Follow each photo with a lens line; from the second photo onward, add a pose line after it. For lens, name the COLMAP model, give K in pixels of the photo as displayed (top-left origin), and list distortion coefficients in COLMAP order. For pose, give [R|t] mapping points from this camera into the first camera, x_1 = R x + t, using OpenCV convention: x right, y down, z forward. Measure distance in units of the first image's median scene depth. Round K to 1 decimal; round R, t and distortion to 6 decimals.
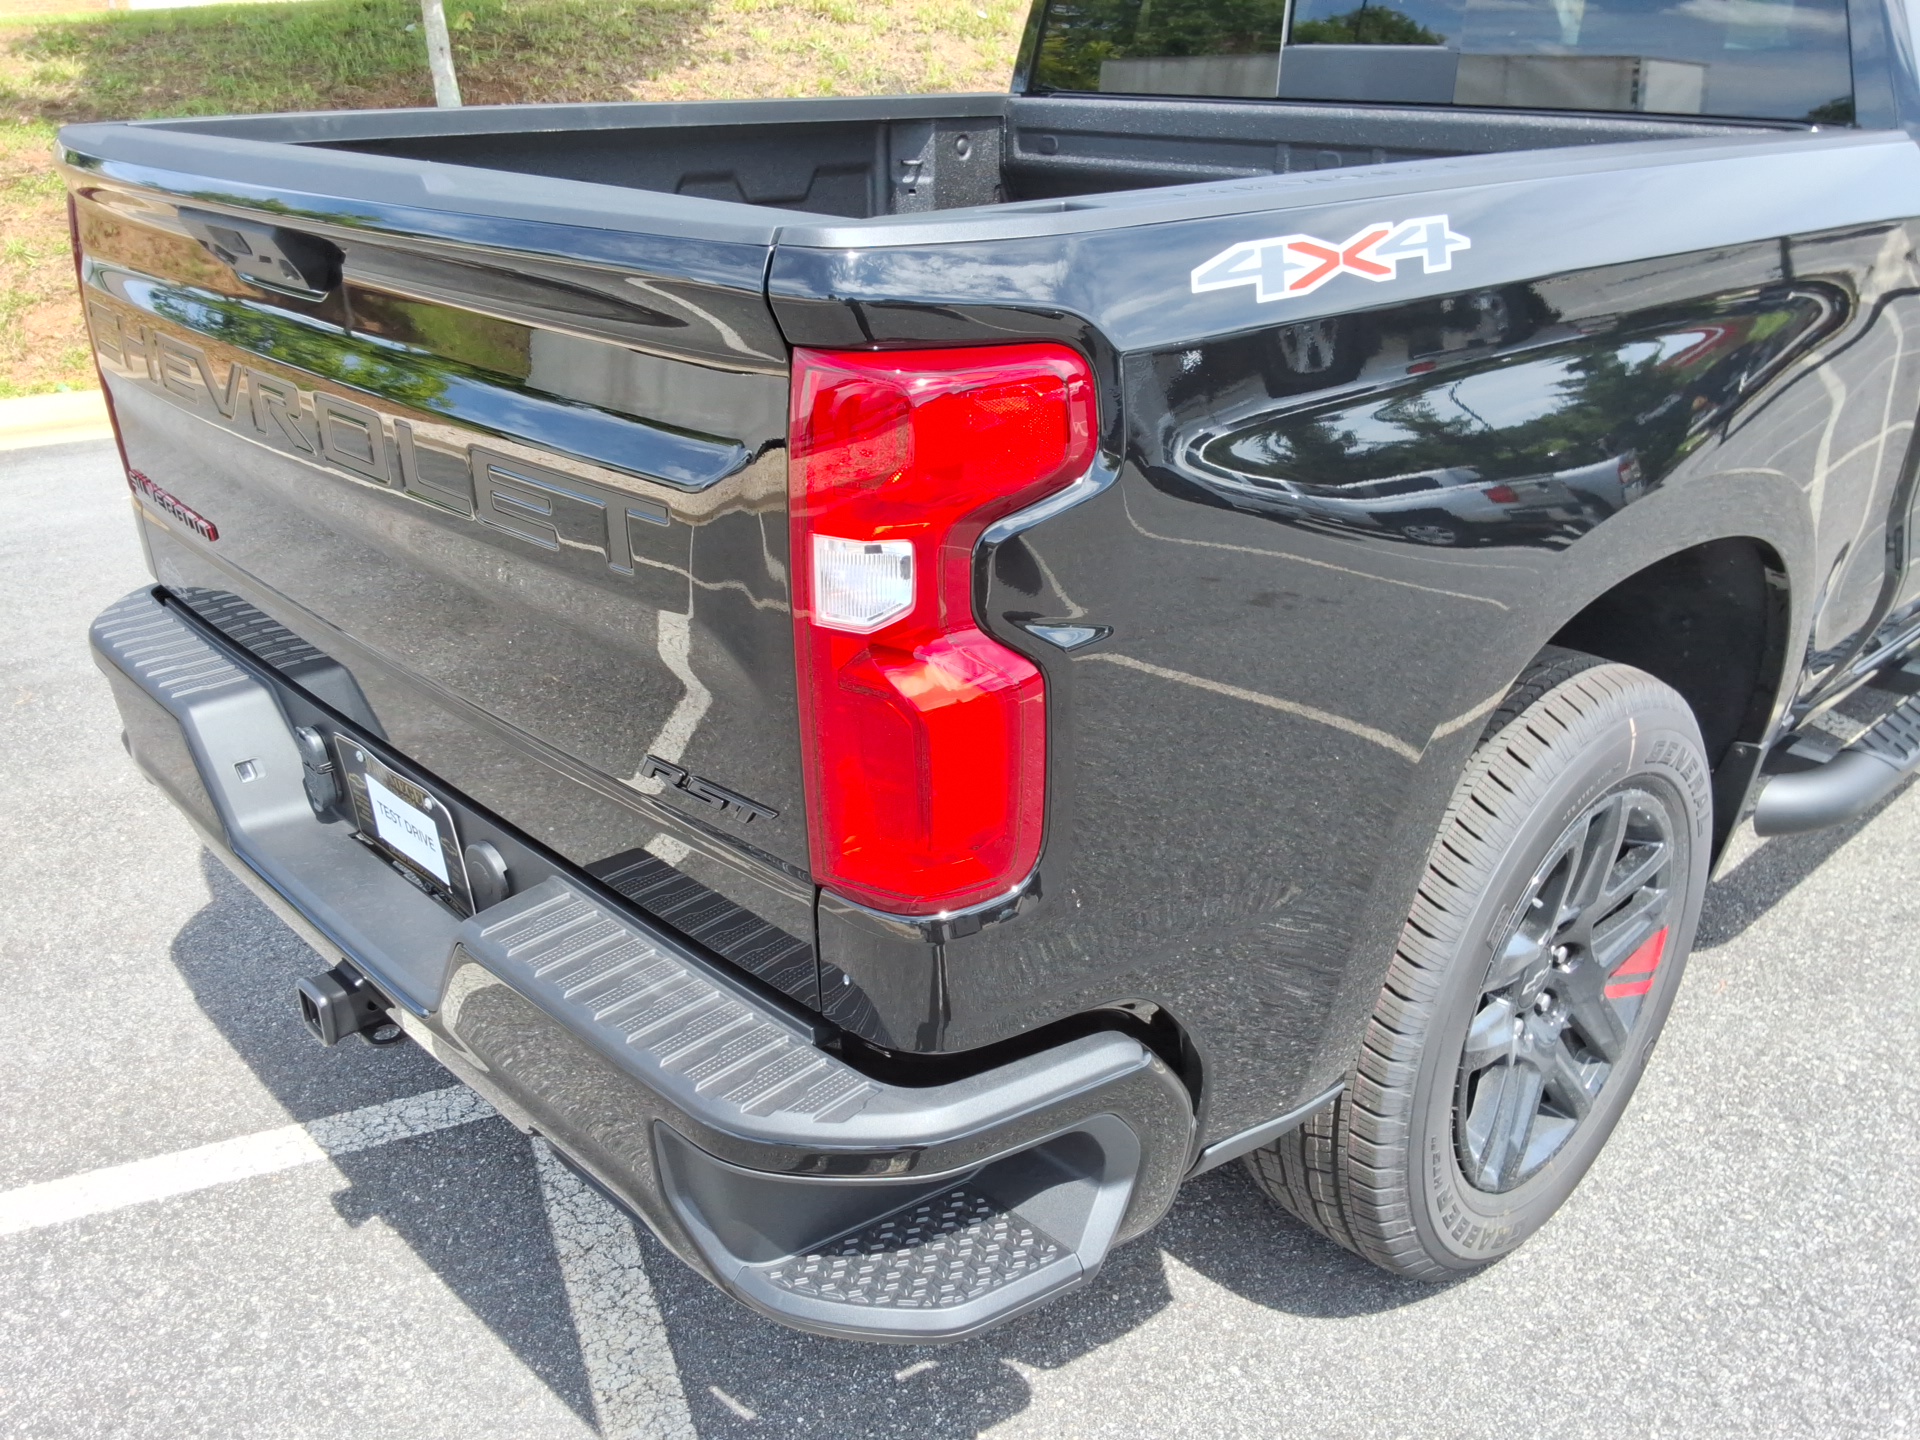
lens RADIAL K [[1552.9, 0, 968.9], [0, 1552.9, 736.1], [0, 0, 1]] dist [0.115587, -0.192624]
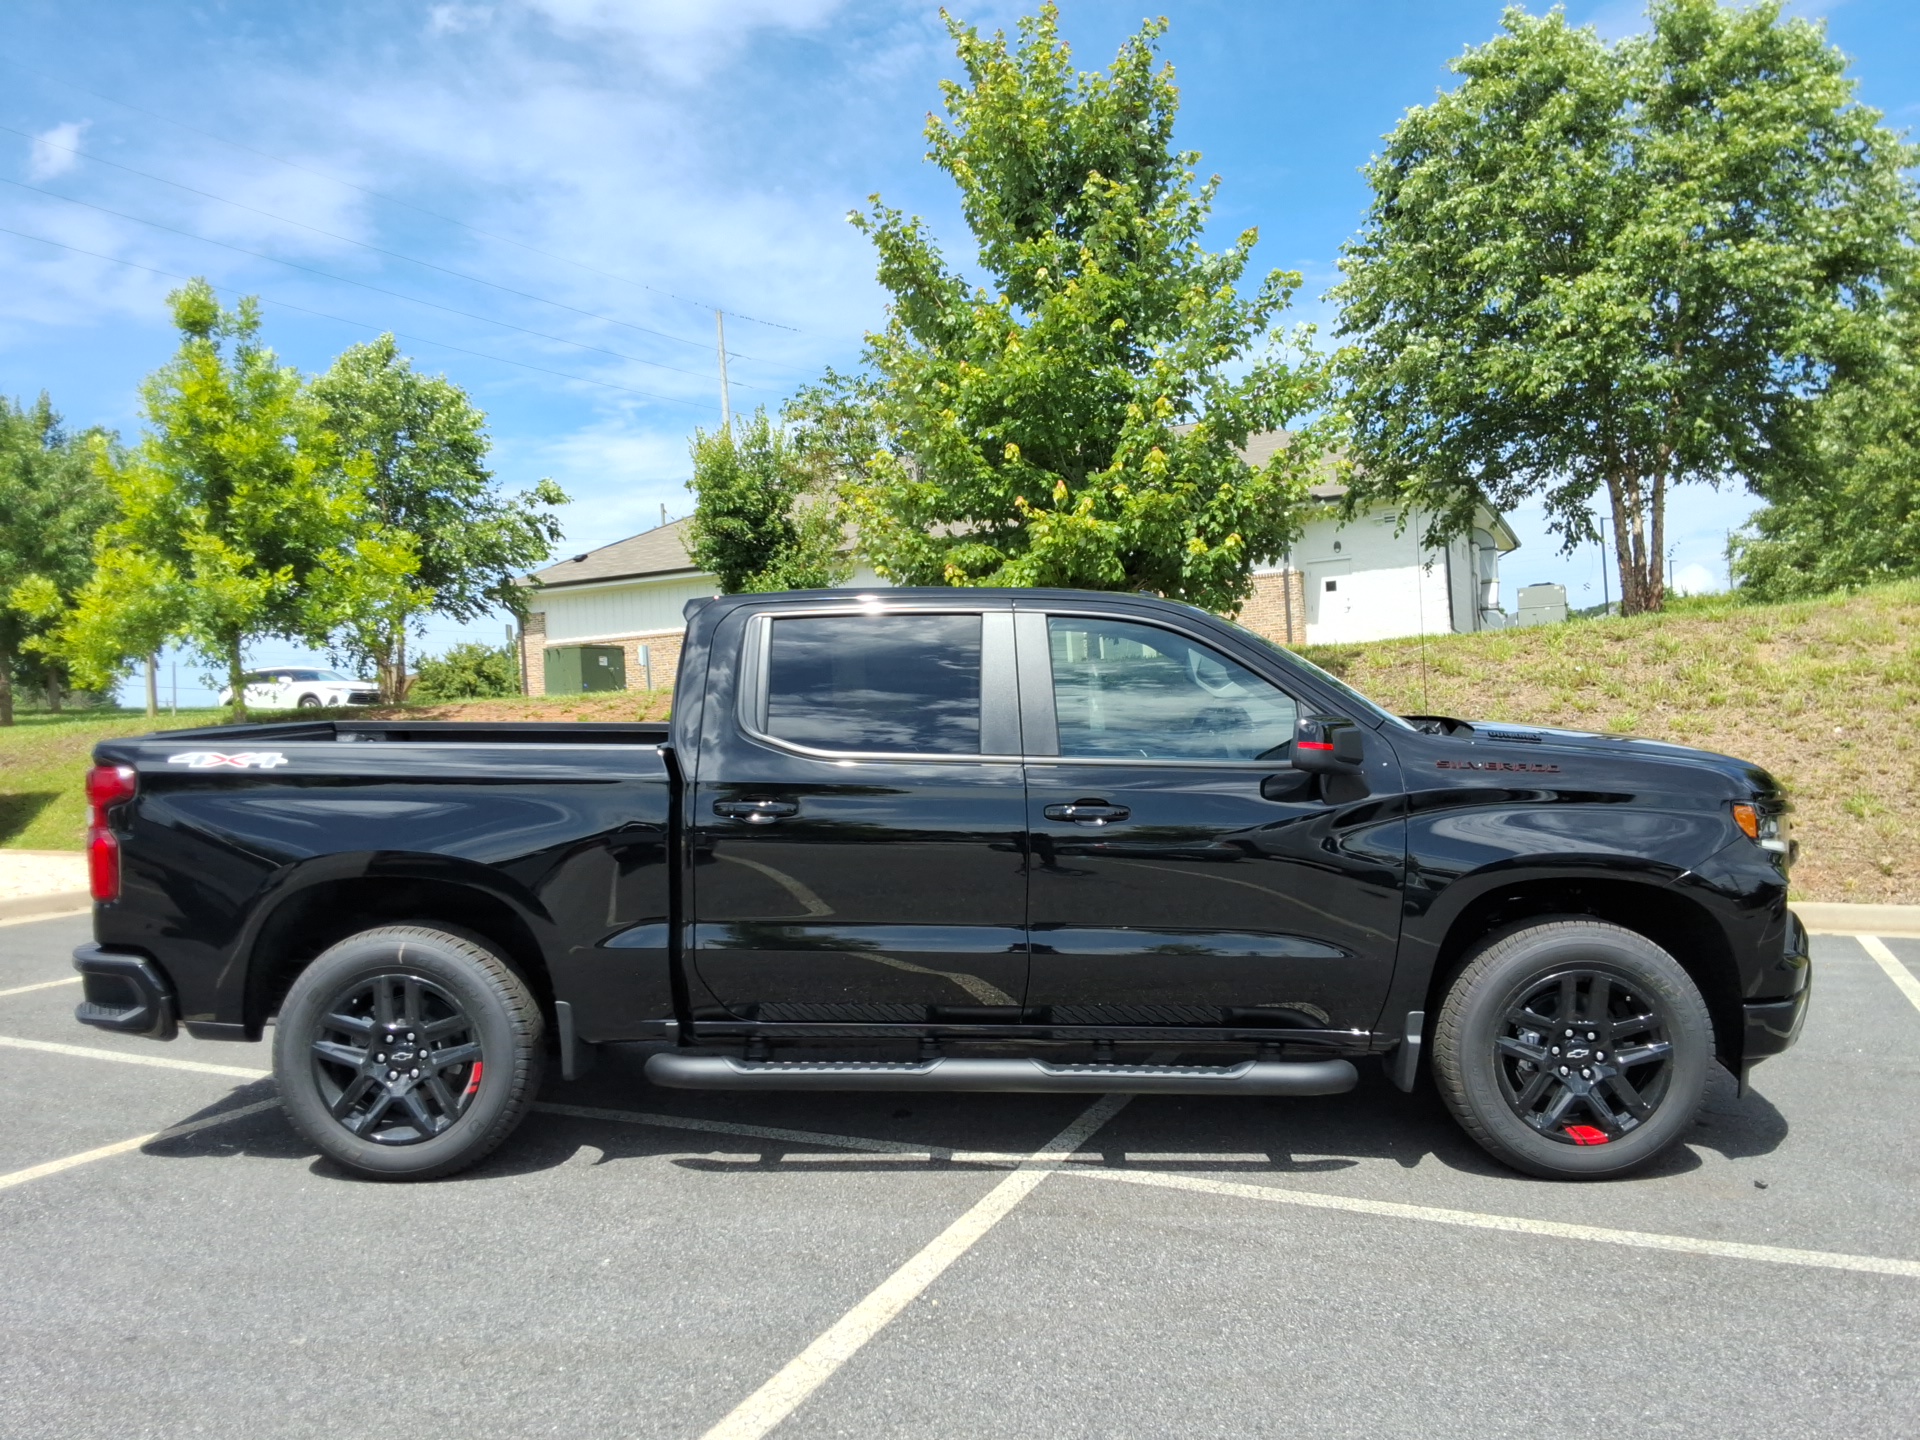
lens RADIAL K [[1552.9, 0, 968.9], [0, 1552.9, 736.1], [0, 0, 1]] dist [0.115587, -0.192624]
pose [[0.701551, 0.037515, -0.711631, 2.711993], [-0.294958, 0.924343, -0.242052, 0.025799], [0.648710, 0.379714, 0.659540, -0.246385]]
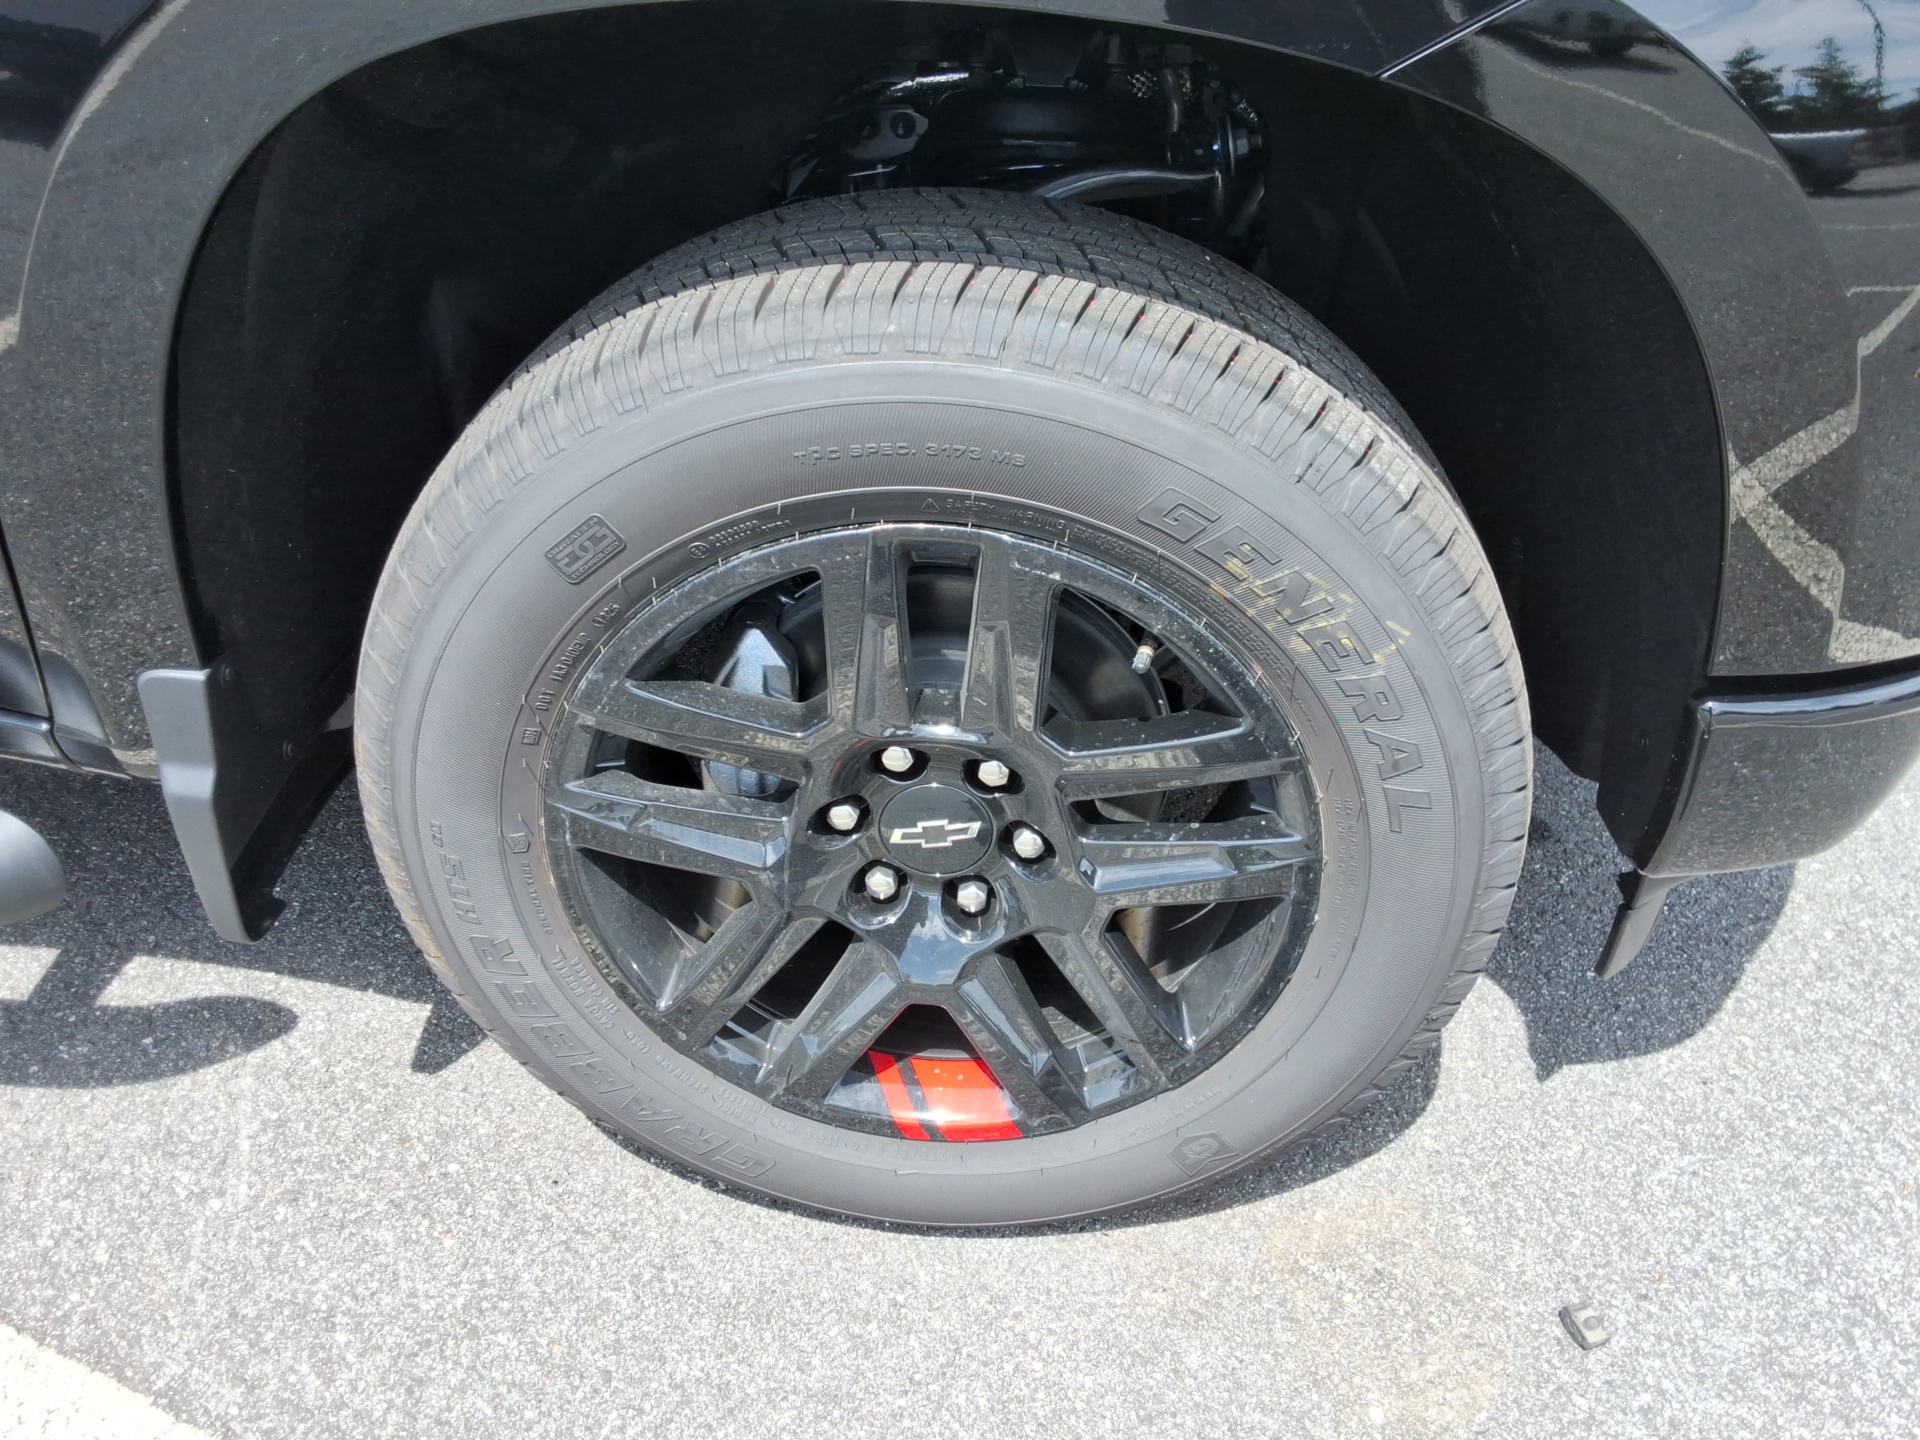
lens RADIAL K [[1620.4, 0, 1063.1], [0, 1620.4, 724.2], [0, 0, 1]] dist [-0.002526, -0.004361]
pose [[0.694865, 0.430356, -0.576157, 2.016457], [-0.328283, 0.902649, 0.278306, -0.592127], [0.639838, -0.004242, 0.768498, 1.714586]]
